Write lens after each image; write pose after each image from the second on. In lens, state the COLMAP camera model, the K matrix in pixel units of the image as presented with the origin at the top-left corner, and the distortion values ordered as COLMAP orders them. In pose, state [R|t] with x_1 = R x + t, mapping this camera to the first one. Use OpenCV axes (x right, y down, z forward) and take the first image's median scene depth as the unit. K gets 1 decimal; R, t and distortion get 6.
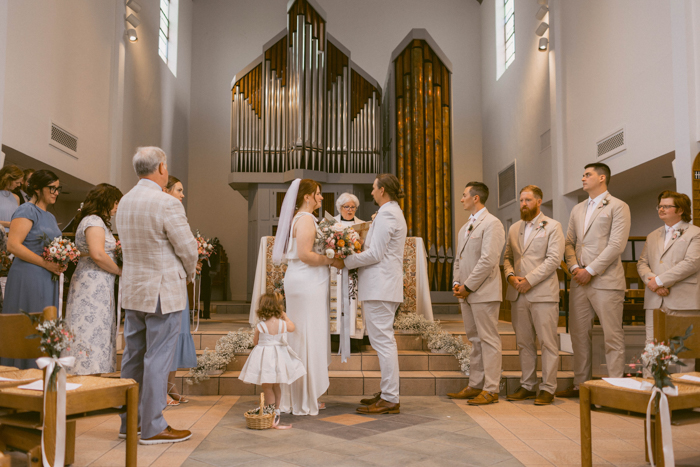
lens RADIAL K [[730.3, 0, 350.2], [0, 730.3, 232.6], [0, 0, 1]] dist [-0.100114, 0.000000]
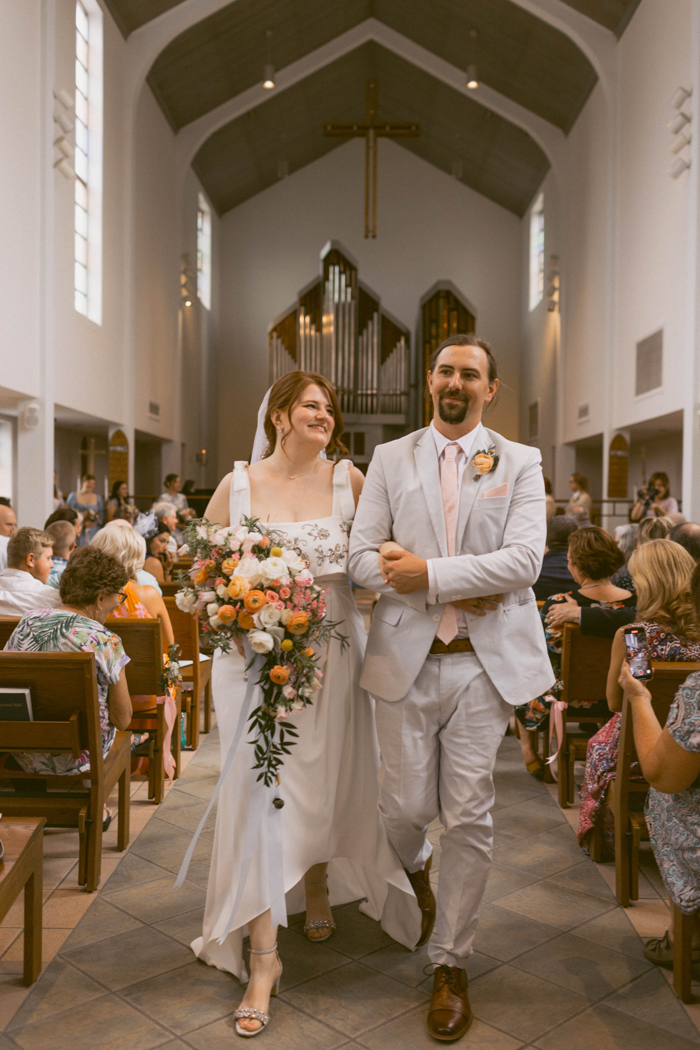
lens RADIAL K [[1095.4, 0, 349.8], [0, 1095.4, 524.3], [0, 0, 1]] dist [-0.100114, 0.000000]
pose [[0.999091, 0.008902, -0.041686, 0.024823], [-0.004776, 0.995169, 0.098065, -0.077436], [0.042358, -0.097777, 0.994307, -0.624697]]
